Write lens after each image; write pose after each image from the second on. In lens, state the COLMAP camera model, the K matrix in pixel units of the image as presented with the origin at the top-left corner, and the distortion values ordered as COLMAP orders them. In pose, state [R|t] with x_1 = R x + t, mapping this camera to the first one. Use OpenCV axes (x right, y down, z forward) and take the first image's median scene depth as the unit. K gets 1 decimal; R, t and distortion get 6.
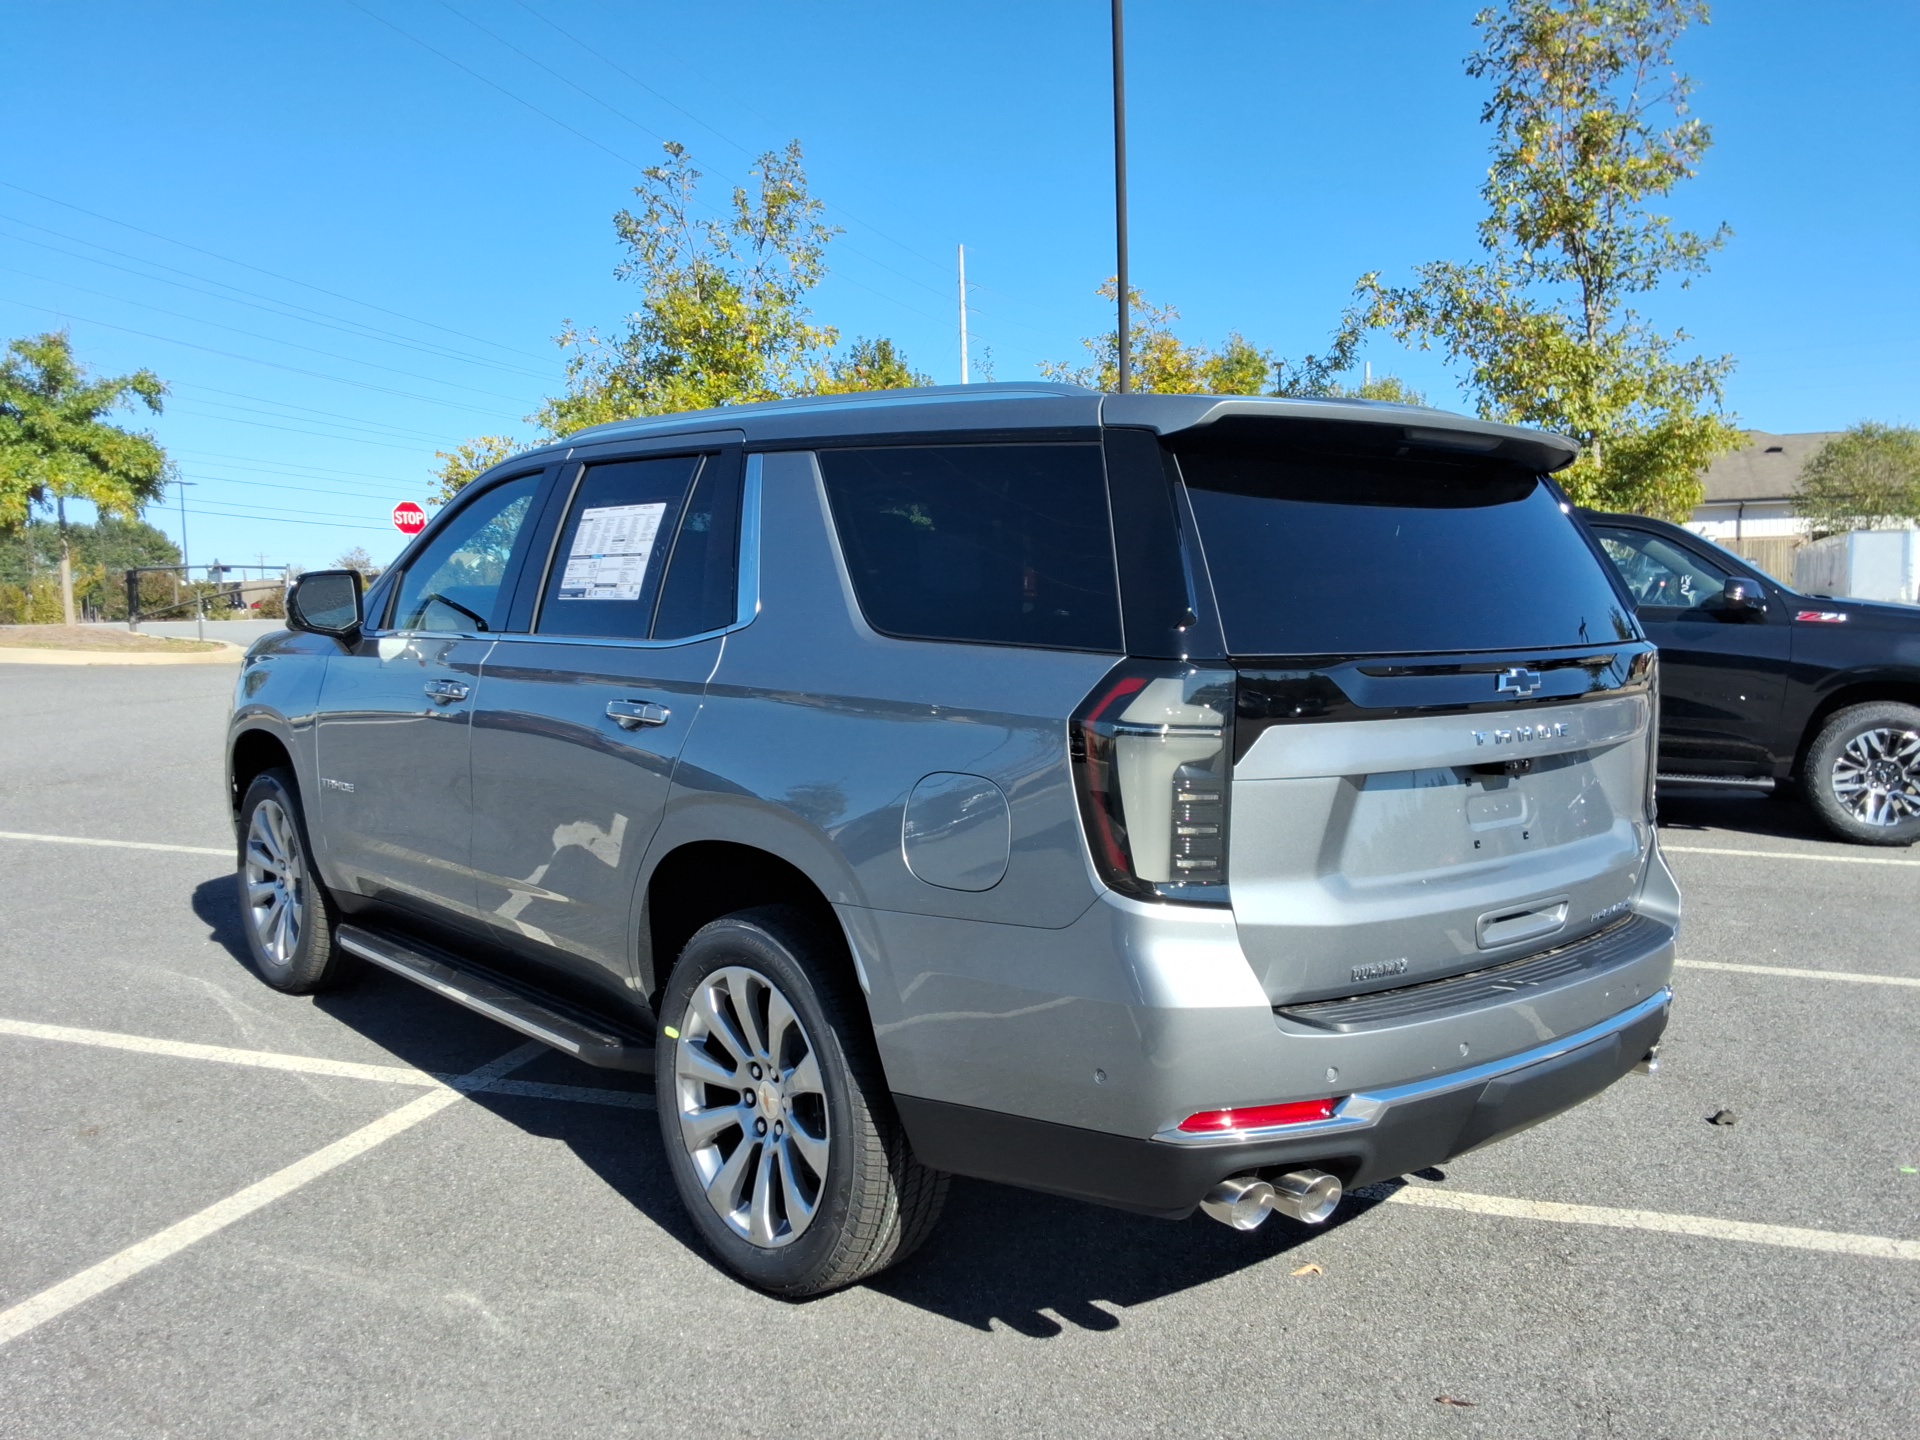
lens RADIAL K [[1552.2, 0, 972.1], [0, 1552.2, 720.2], [0, 0, 1]] dist [0.116140, -0.184303]
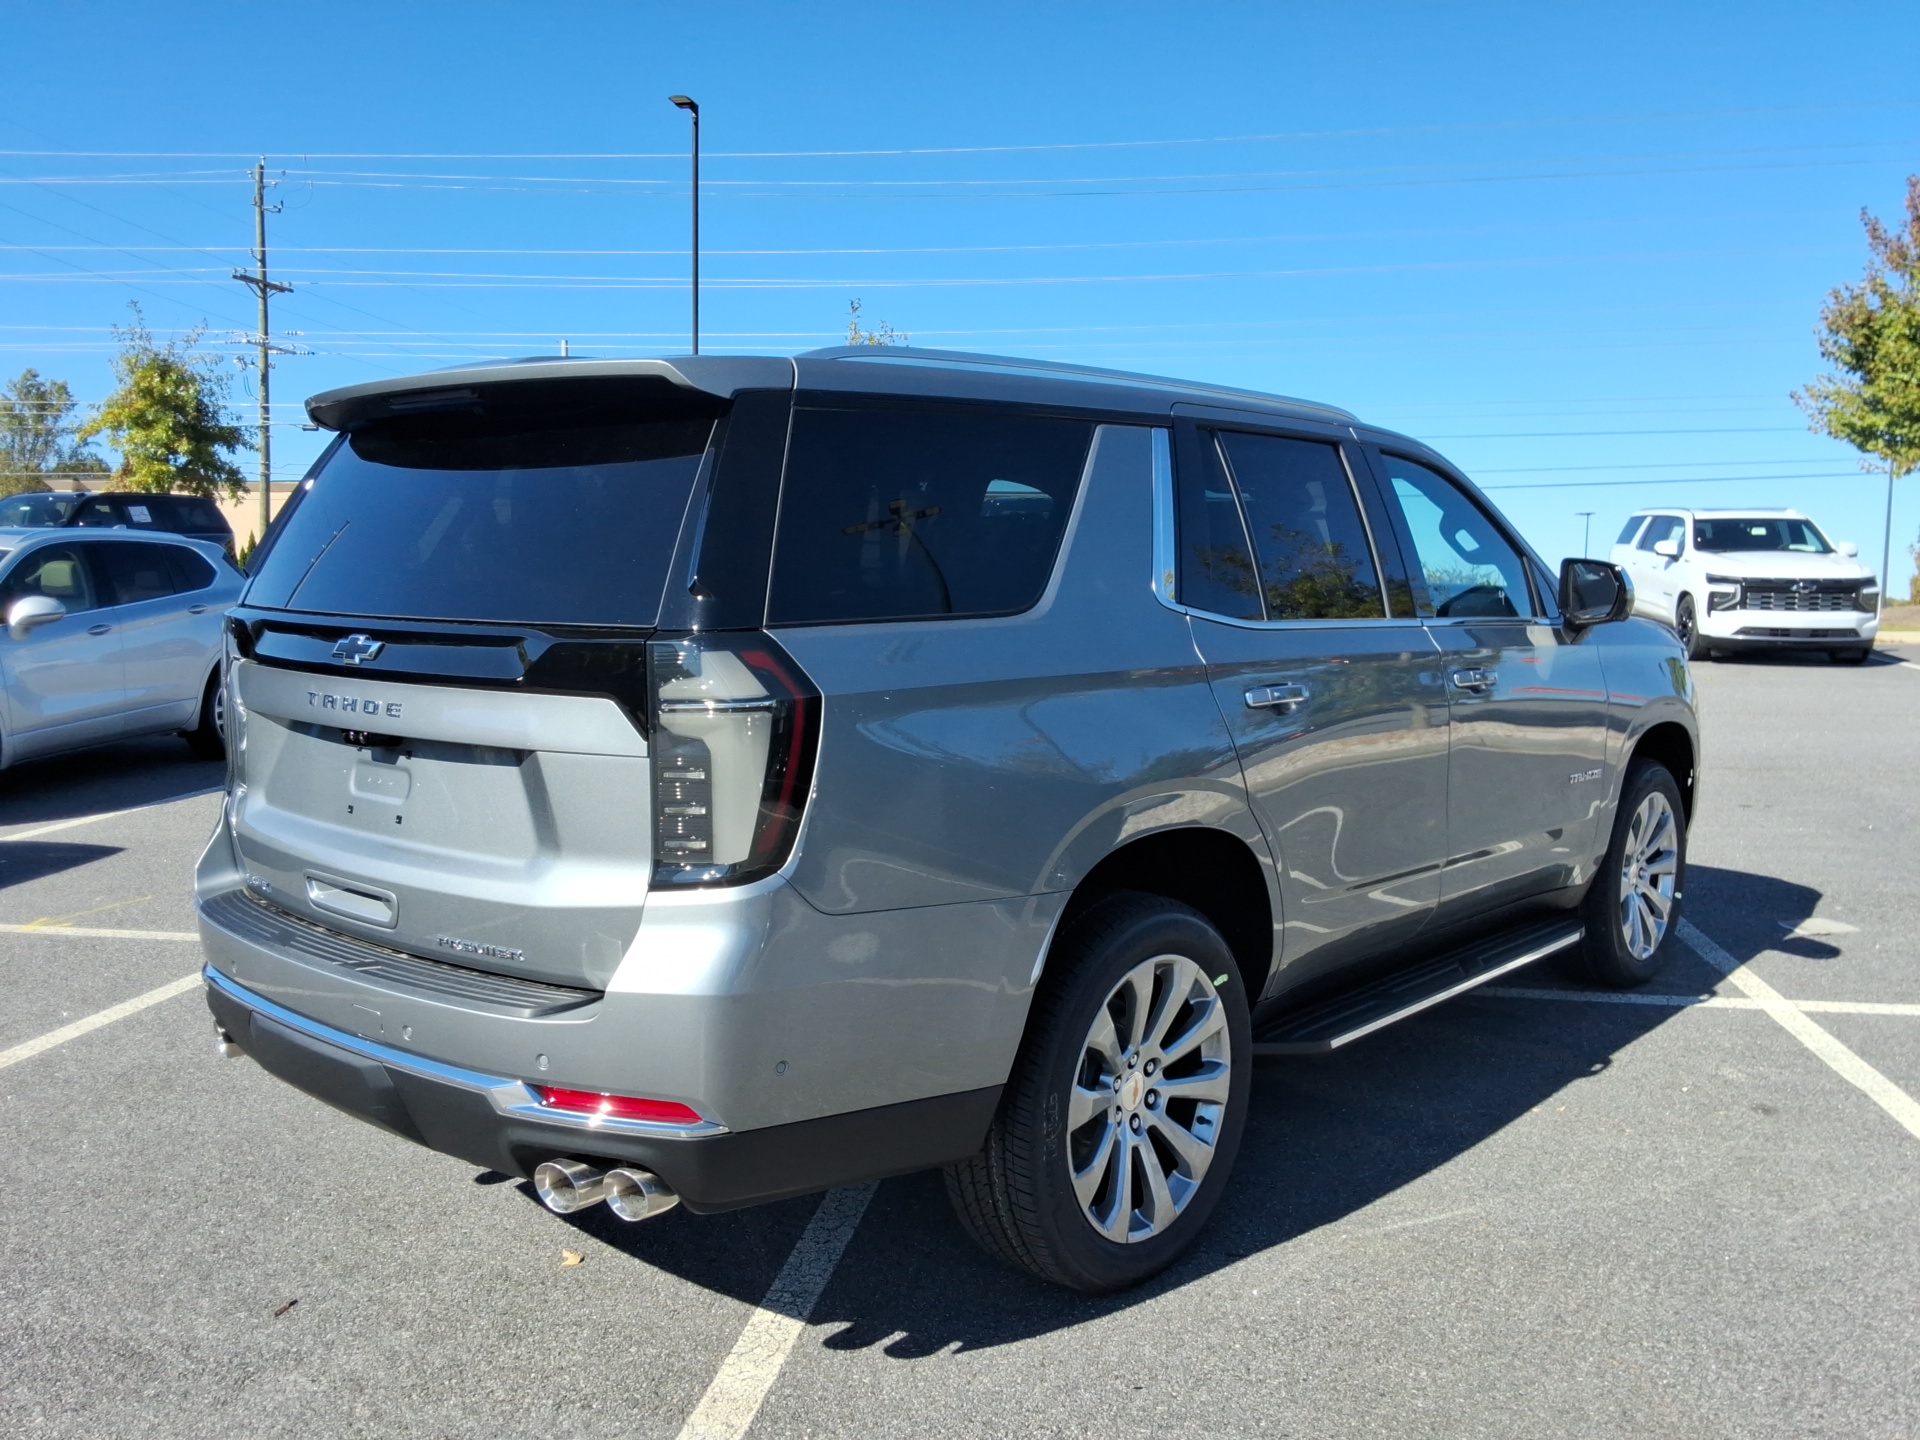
lens RADIAL K [[1552.2, 0, 967.2], [0, 1552.2, 733.8], [0, 0, 1]] dist [0.116140, -0.184303]
pose [[0.133419, 0.099643, -0.986038, 1.055038], [-0.095141, 0.991625, 0.087334, -0.072342], [0.986482, 0.082160, 0.141782, 0.968357]]
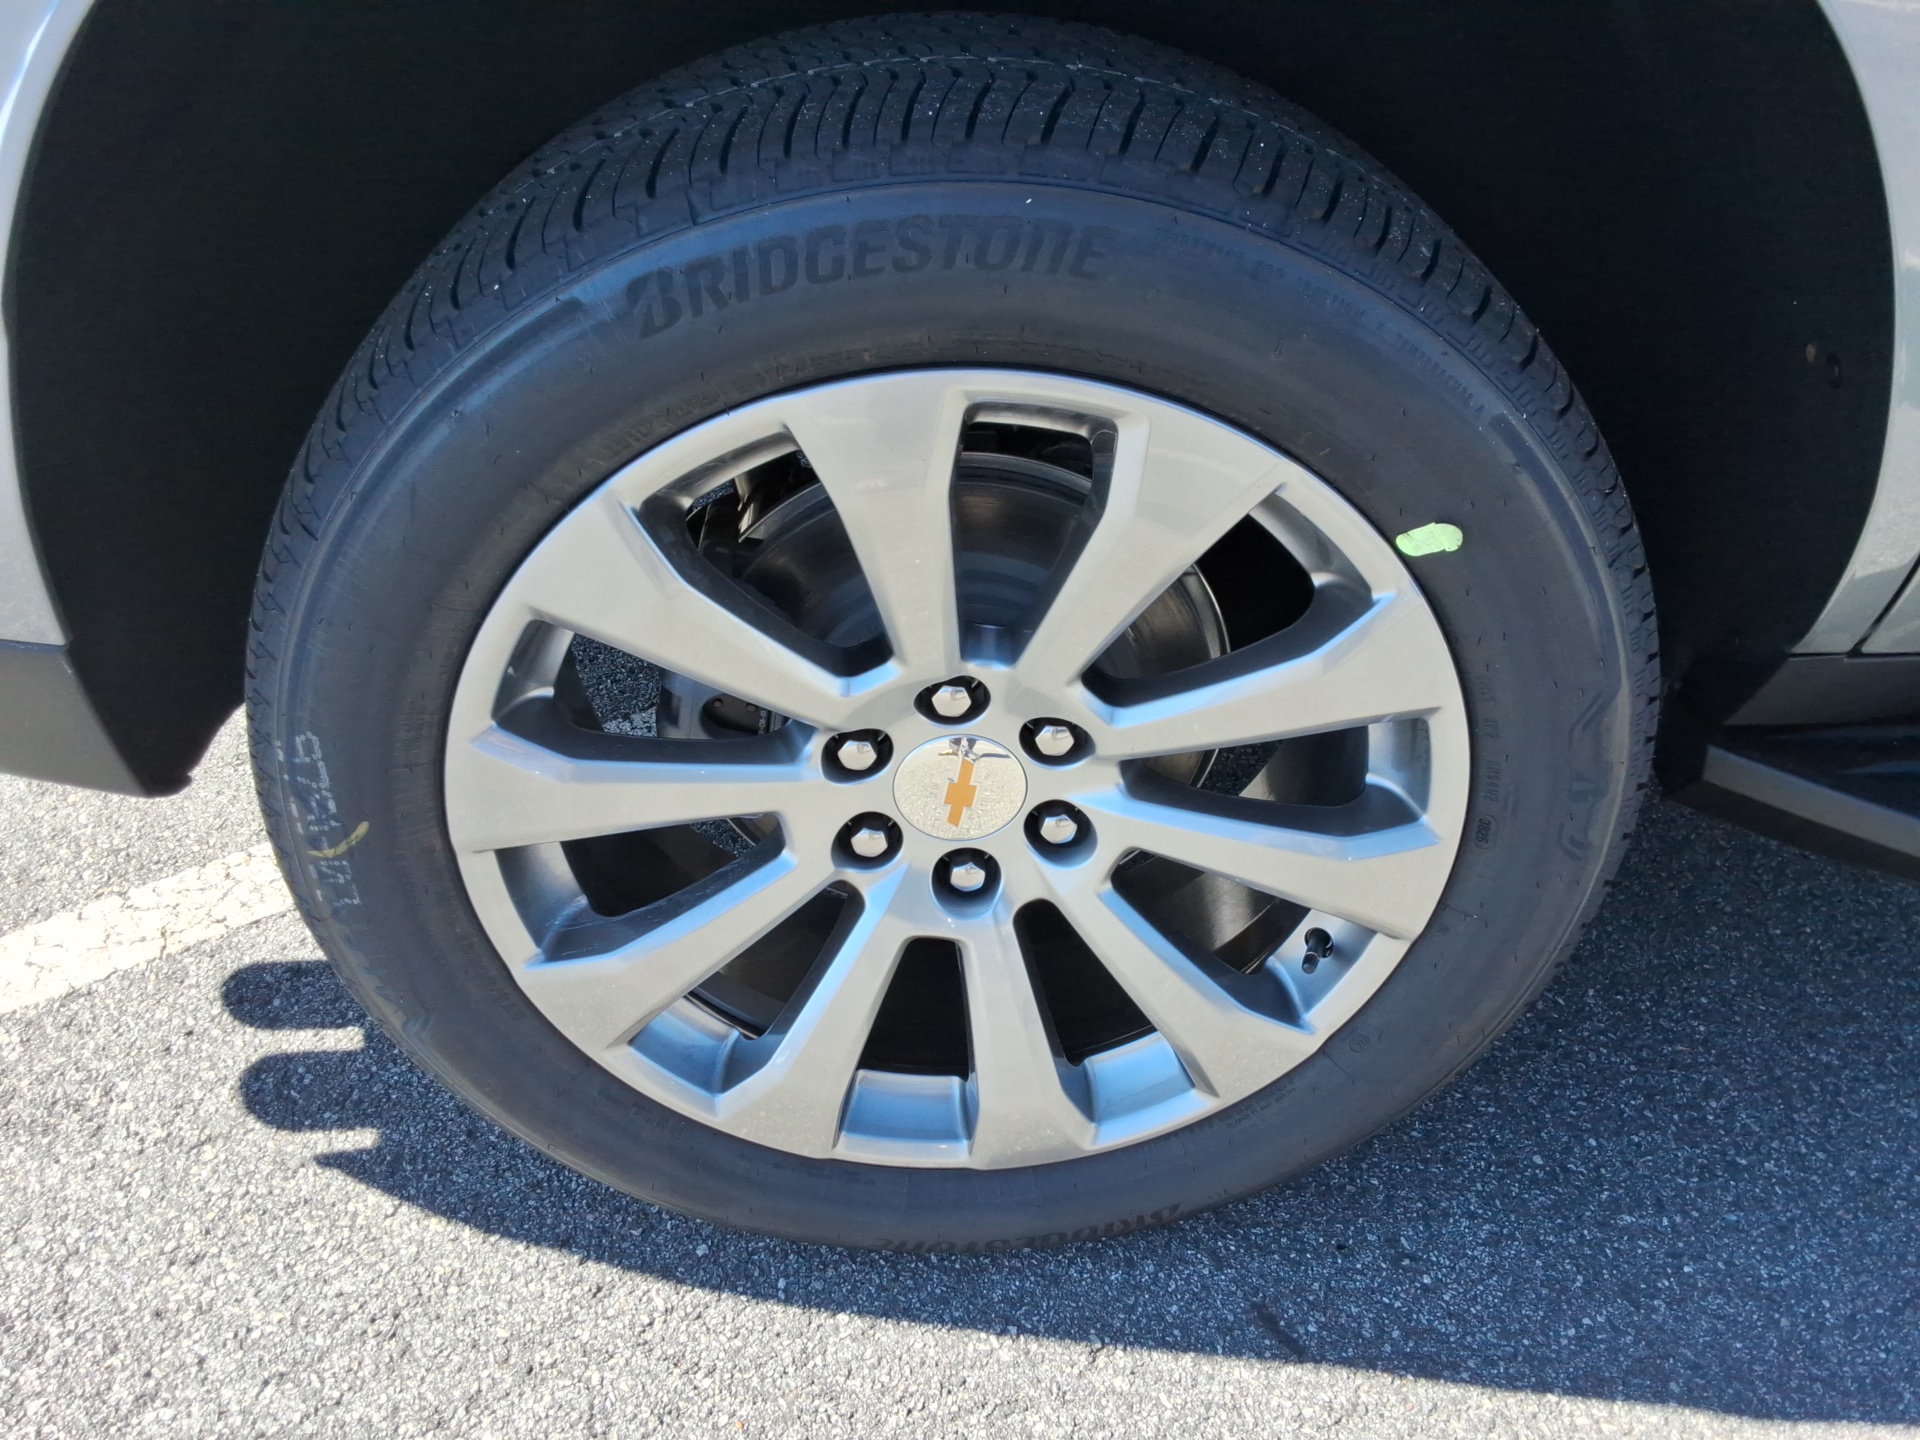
lens RADIAL K [[1552.2, 0, 973.8], [0, 1552.2, 726.3], [0, 0, 1]] dist [0.116140, -0.184303]
pose [[-0.632103, 0.452061, -0.629354, 0.400845], [-0.070664, 0.775178, 0.627778, 0.020796], [0.771656, 0.441293, -0.458048, 1.305306]]
